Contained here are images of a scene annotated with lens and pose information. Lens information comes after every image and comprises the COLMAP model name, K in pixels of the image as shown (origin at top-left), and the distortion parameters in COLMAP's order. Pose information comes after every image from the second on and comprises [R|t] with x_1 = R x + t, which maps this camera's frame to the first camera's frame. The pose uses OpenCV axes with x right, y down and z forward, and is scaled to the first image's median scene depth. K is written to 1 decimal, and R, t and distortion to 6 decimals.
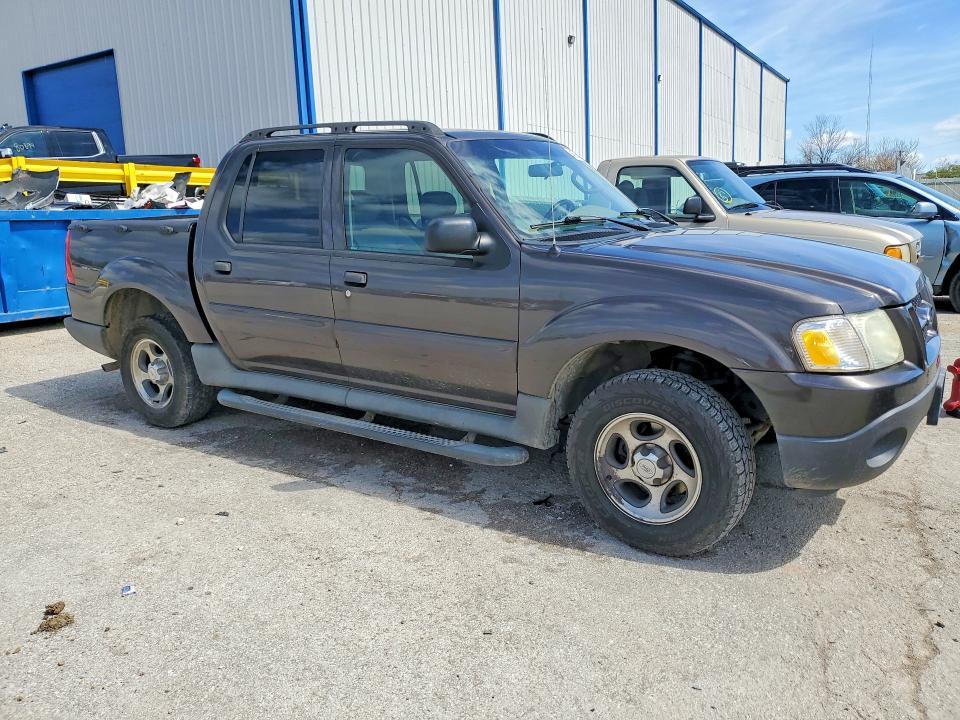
lens RADIAL K [[781.6, 0, 480.0], [0, 781.6, 360.0], [0, 0, 1]] dist [0.003188, 0.008783]
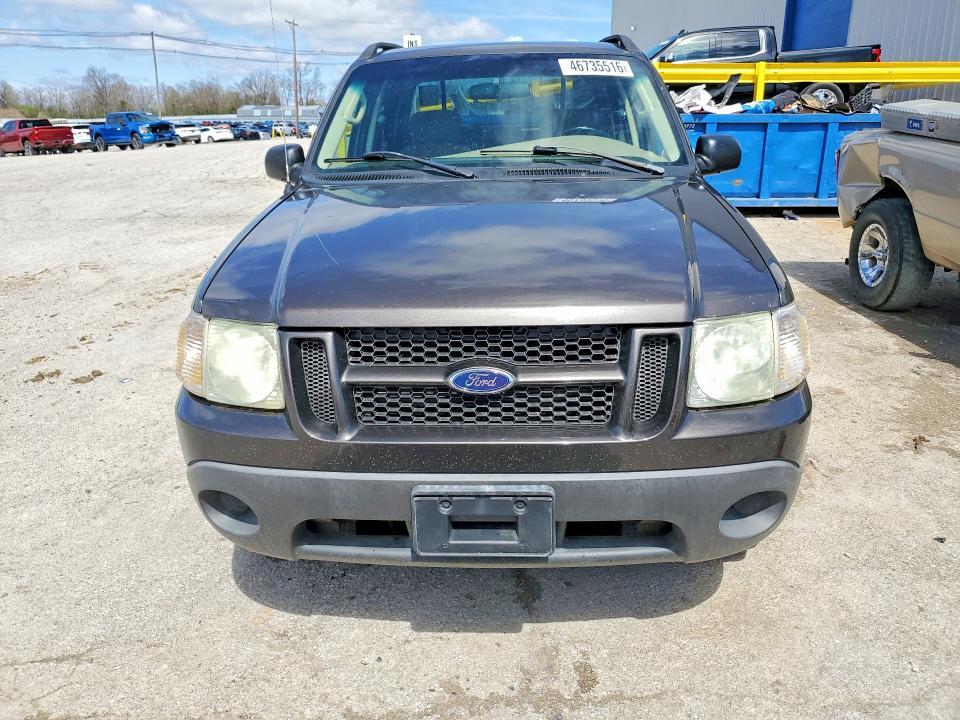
lens RADIAL K [[781.6, 0, 480.0], [0, 781.6, 360.0], [0, 0, 1]] dist [0.003188, 0.008783]
pose [[0.480124, 0.283703, -0.830056, 0.855526], [-0.172441, 0.958318, 0.227797, -0.160197], [0.860084, 0.033765, 0.509034, 0.601585]]
